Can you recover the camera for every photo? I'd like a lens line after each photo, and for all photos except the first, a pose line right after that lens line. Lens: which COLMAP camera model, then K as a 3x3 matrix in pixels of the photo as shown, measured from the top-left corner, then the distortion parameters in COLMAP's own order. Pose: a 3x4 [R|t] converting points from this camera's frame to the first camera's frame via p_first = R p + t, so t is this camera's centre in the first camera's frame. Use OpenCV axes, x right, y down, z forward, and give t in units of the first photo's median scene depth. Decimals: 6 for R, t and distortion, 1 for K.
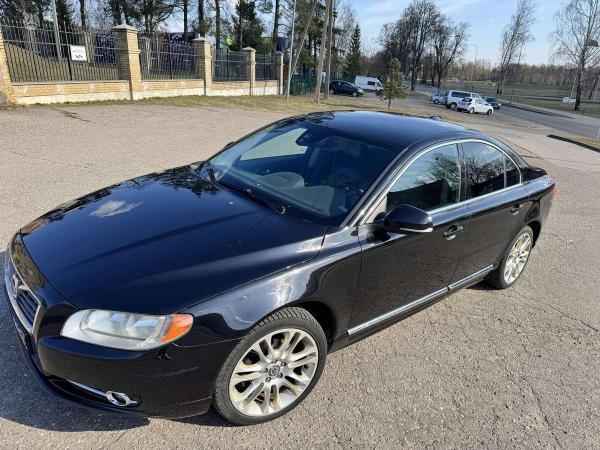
lens RADIAL K [[434.8, 0, 300.0], [0, 434.8, 225.0], [0, 0, 1]] dist [0.055591, -0.050778]
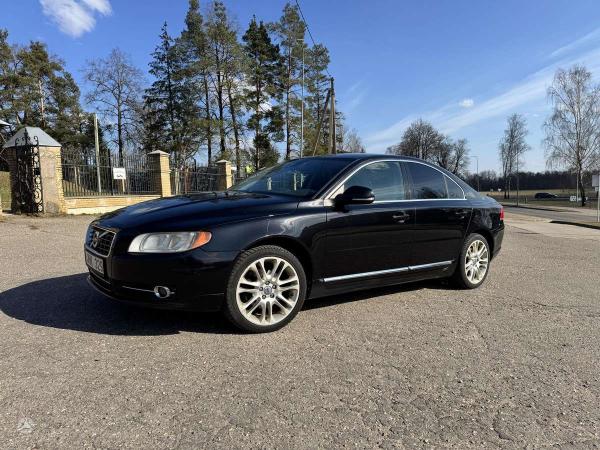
lens RADIAL K [[450.8, 0, 300.0], [0, 450.8, 225.0], [0, 0, 1]] dist [0.100099, -0.159506]
pose [[0.996572, -0.068688, -0.046107, 0.020415], [0.052276, 0.954820, -0.292550, 0.090157], [0.064118, 0.289137, 0.955138, -0.073207]]
